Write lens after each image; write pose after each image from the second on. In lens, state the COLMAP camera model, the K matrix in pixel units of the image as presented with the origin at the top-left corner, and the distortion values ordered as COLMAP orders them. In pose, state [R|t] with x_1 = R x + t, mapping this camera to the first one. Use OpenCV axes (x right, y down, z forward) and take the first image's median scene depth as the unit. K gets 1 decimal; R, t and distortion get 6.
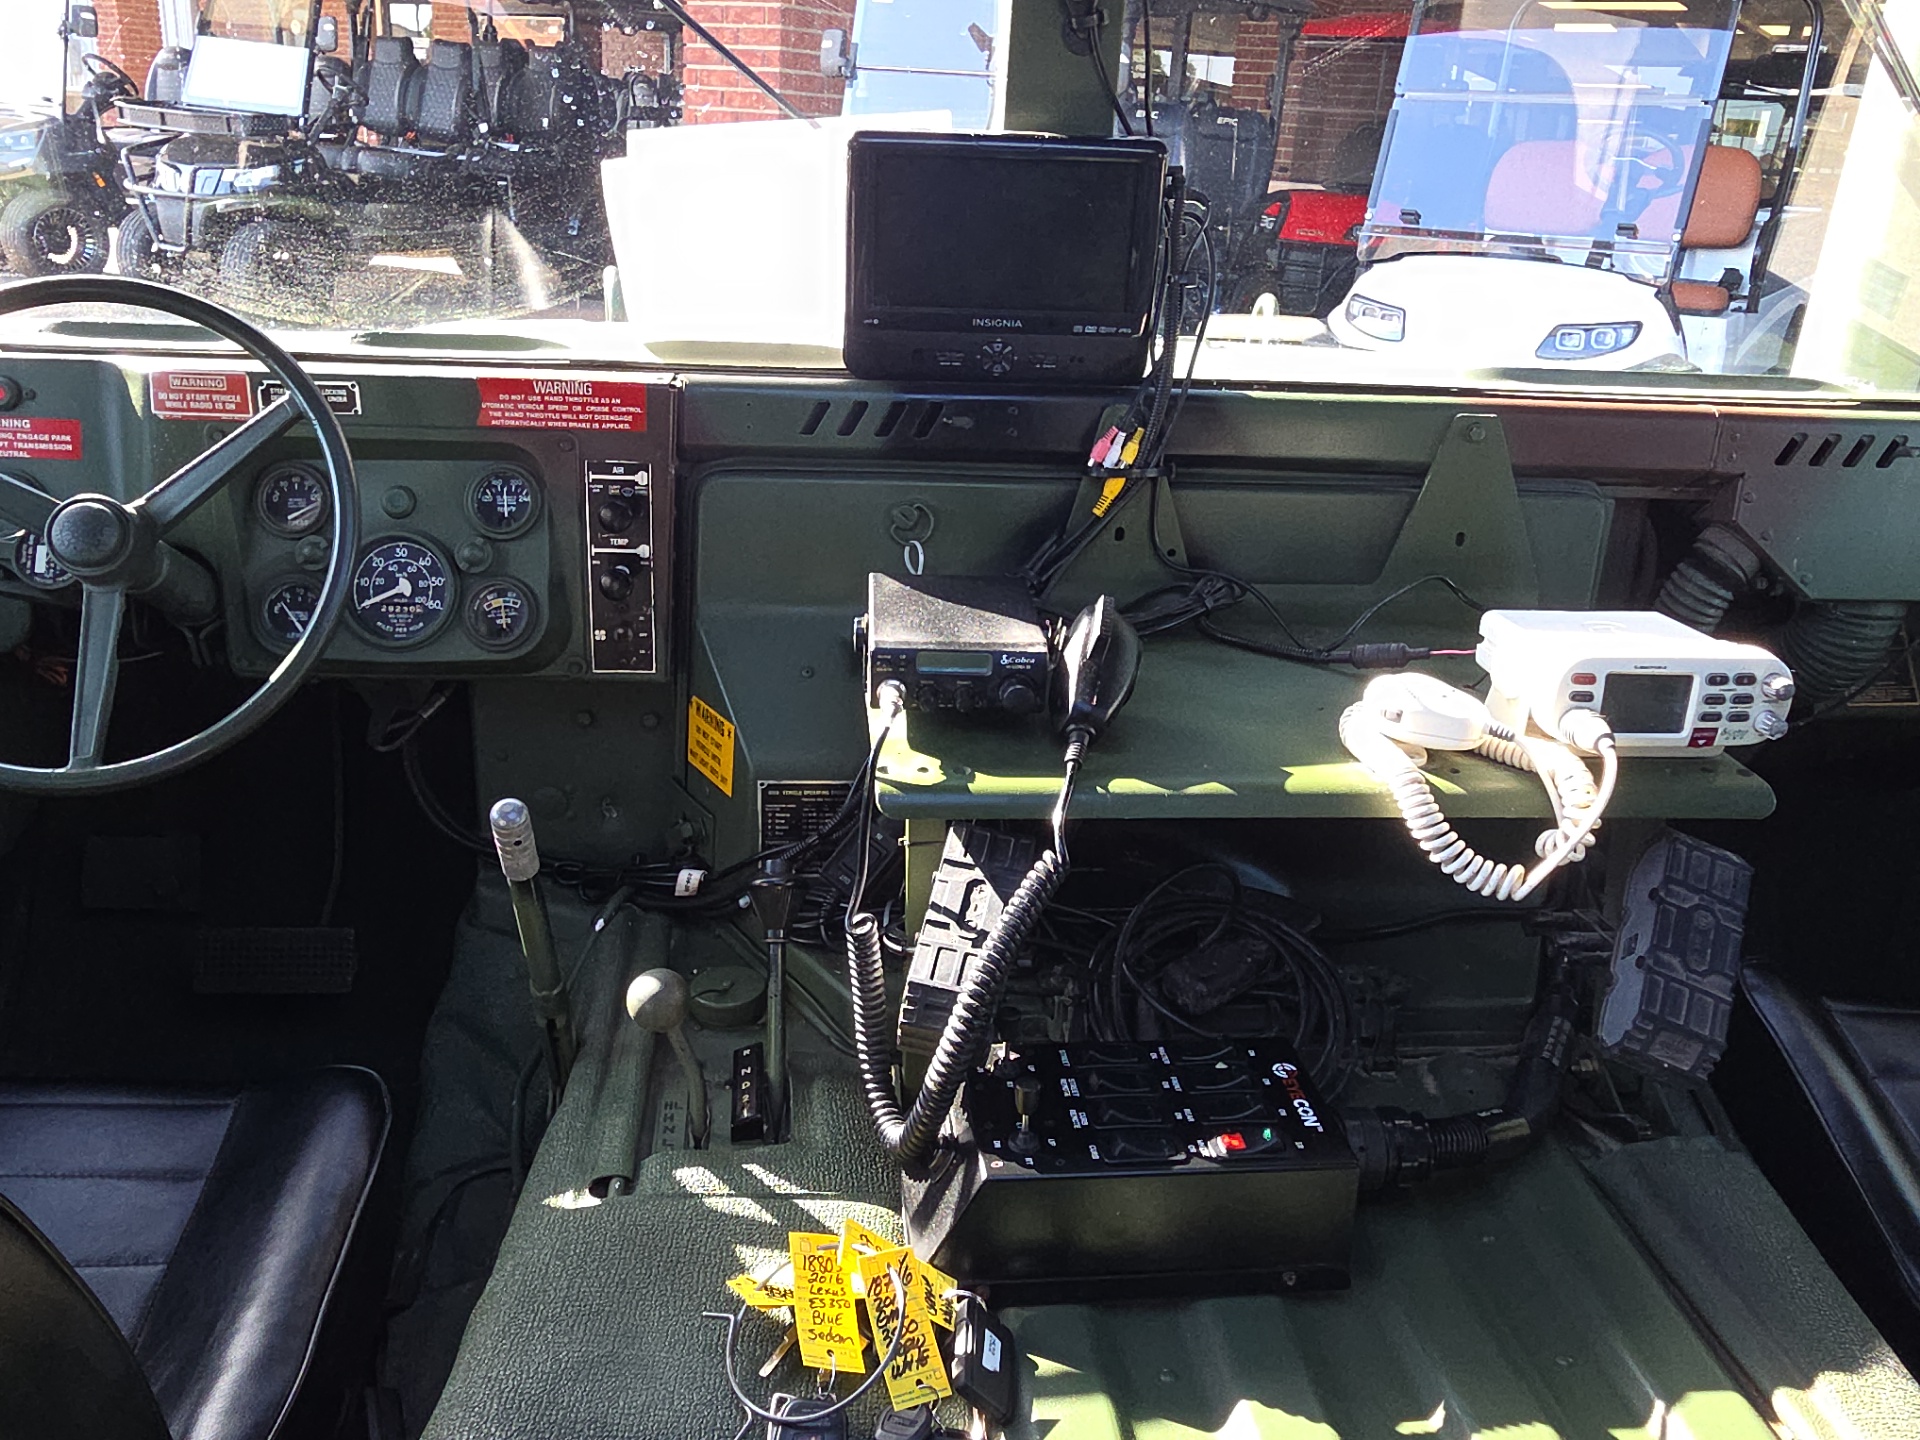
lens RADIAL K [[1516.1, 0, 960.0], [0, 1516.1, 720.0], [0, 0, 1]] dist [0.002433, 0.005761]
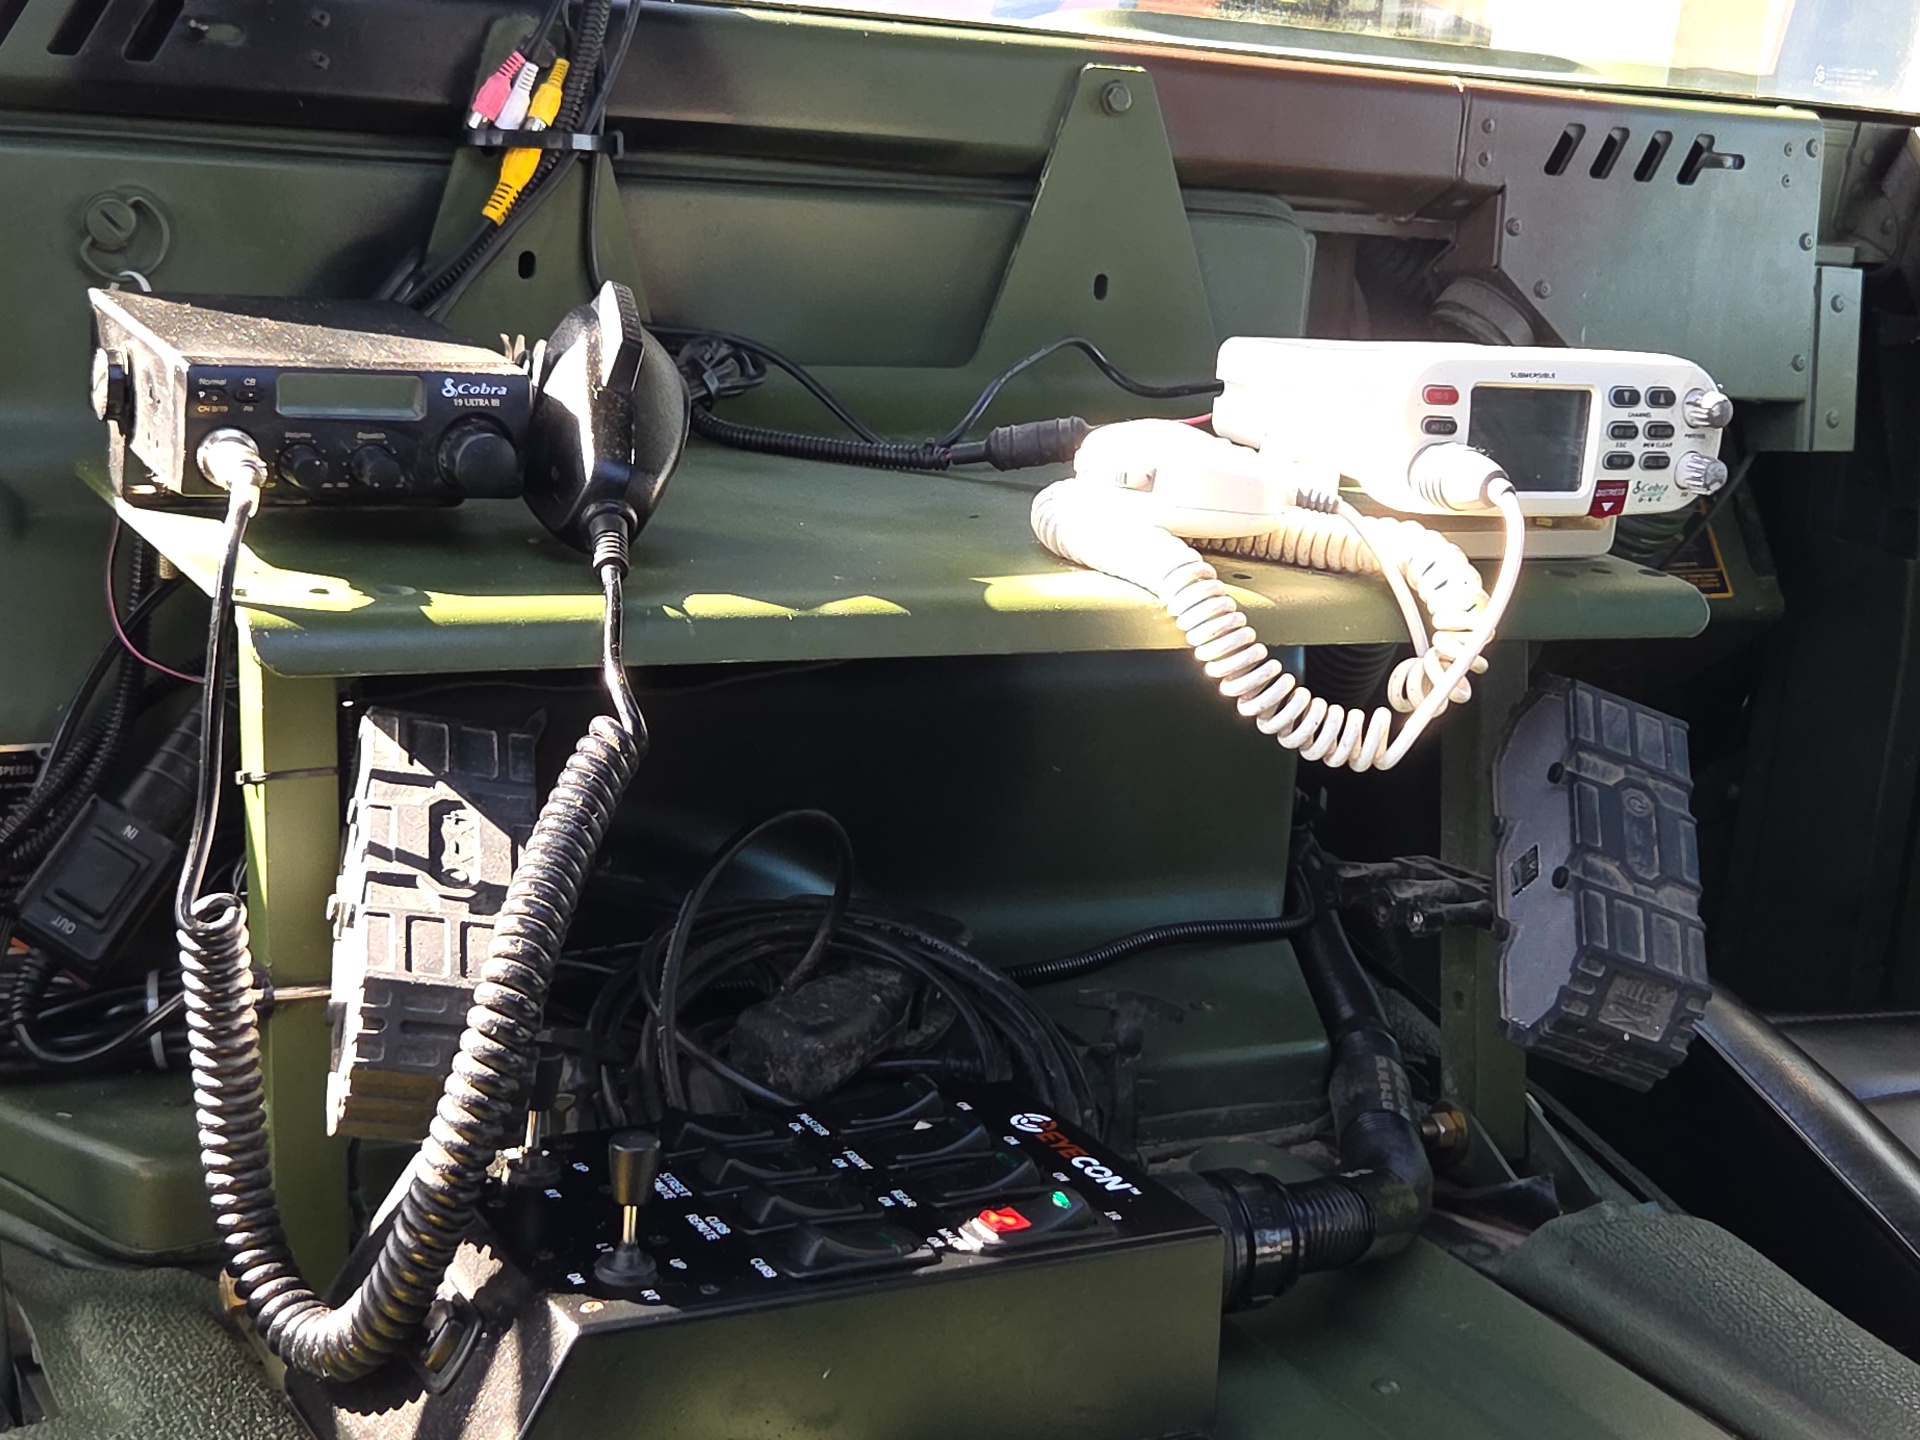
lens RADIAL K [[2853.1, 0, 960.0], [0, 2853.1, 720.0], [0, 0, 1]] dist [0.003771, -0.069221]
pose [[0.920532, -0.052734, 0.387092, -0.193217], [0.091233, 0.992468, -0.081754, 0.168235], [-0.379866, 0.110572, 0.918409, 0.062700]]
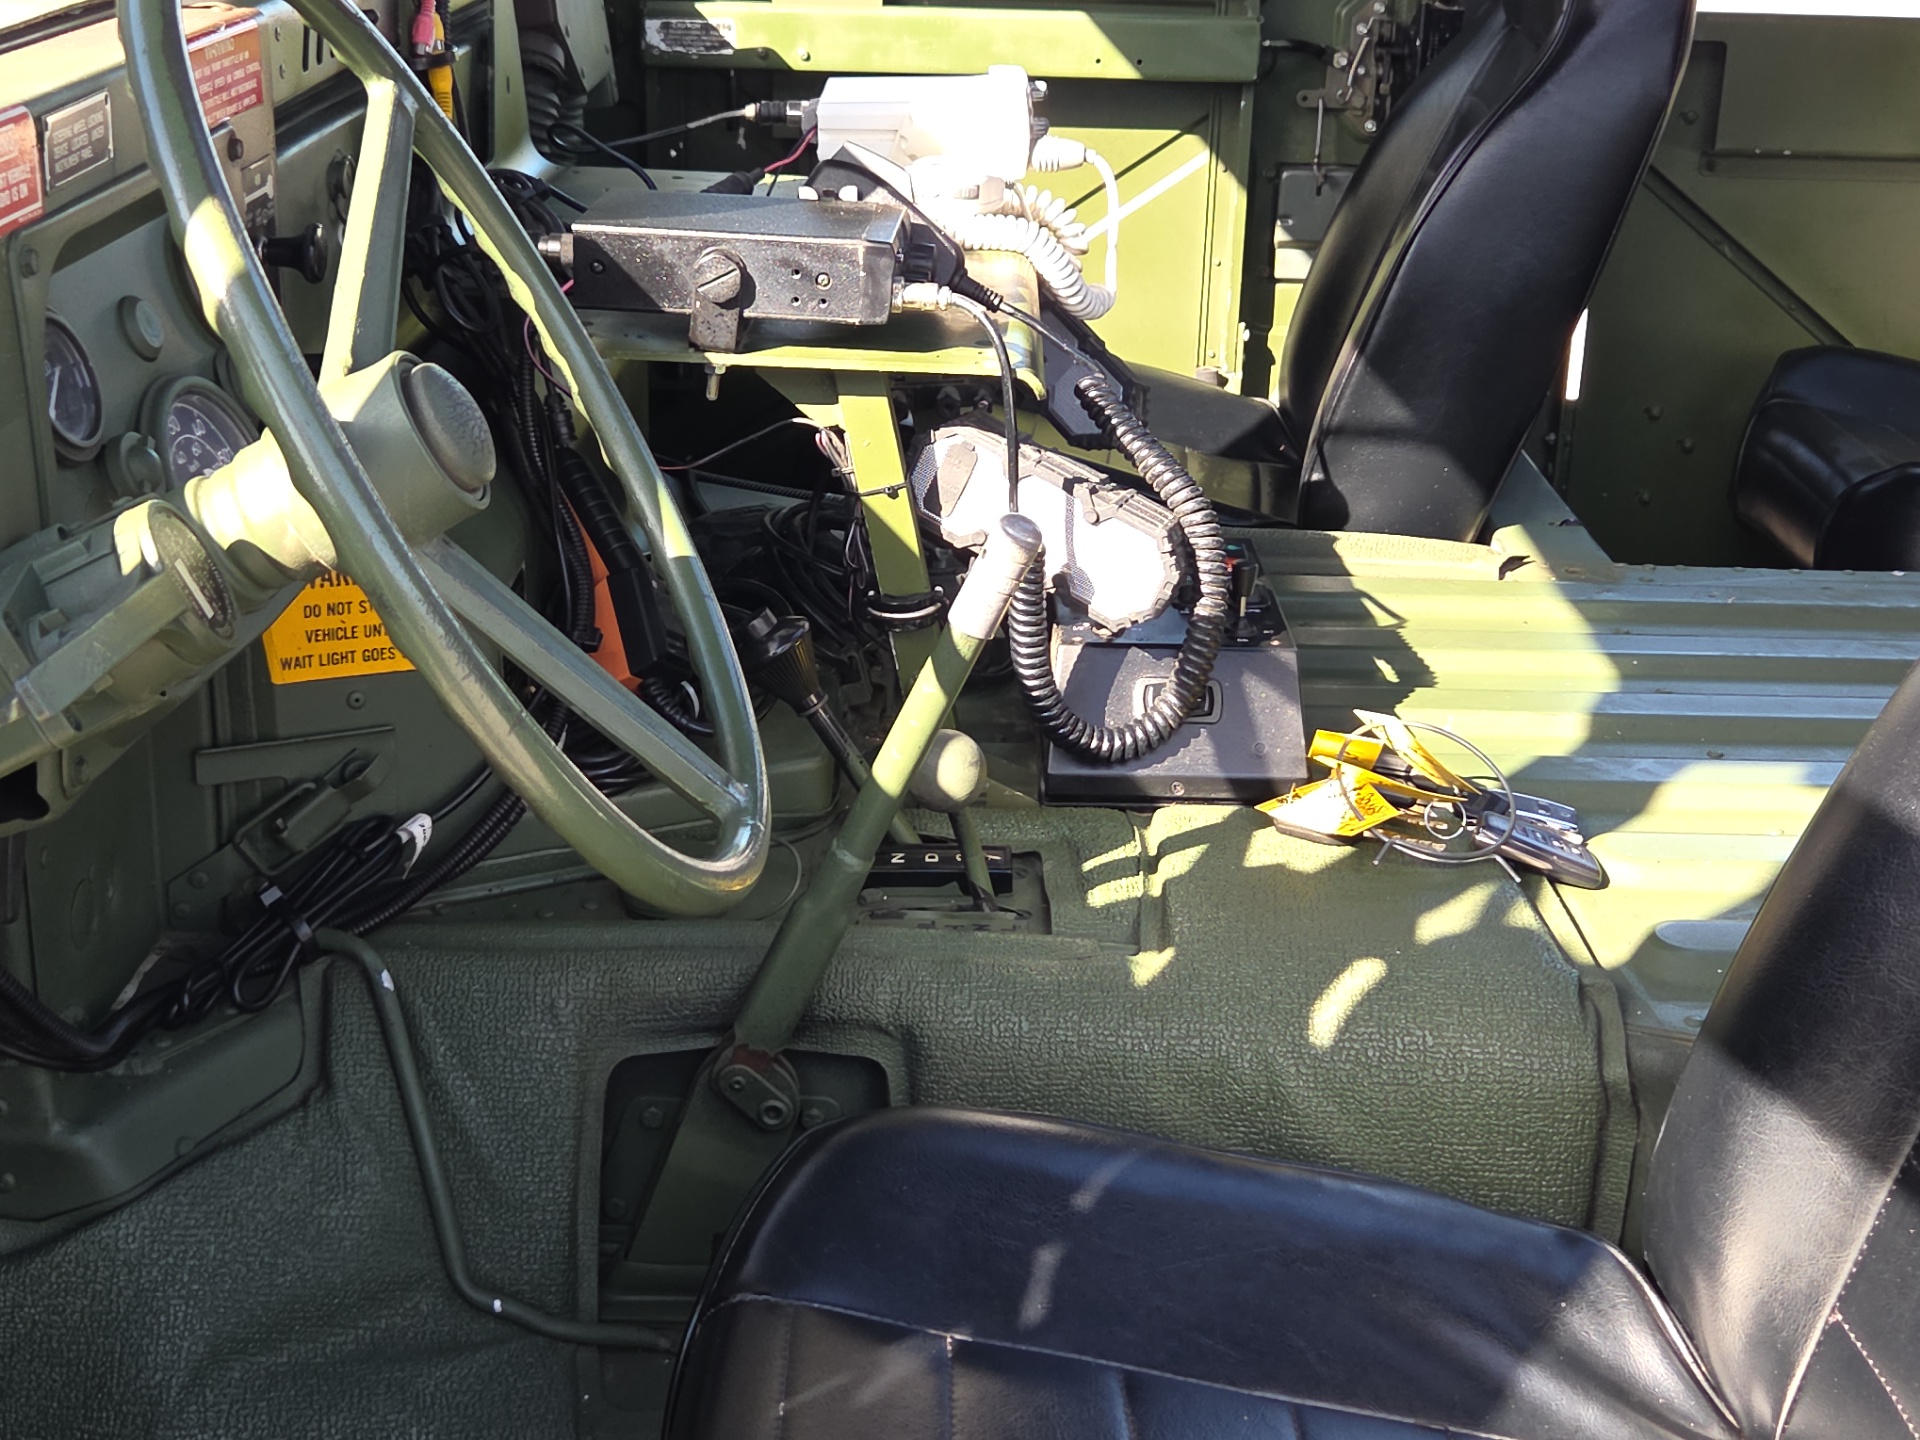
lens RADIAL K [[2583.4, 0, 961.1], [0, 2583.4, 668.5], [0, 0, 1]] dist [0.025450, -0.103591]
pose [[0.107573, -0.375241, 0.920664, -1.405120], [0.333162, 0.886100, 0.322226, -0.277171], [-0.936713, 0.272068, 0.220336, 0.732409]]
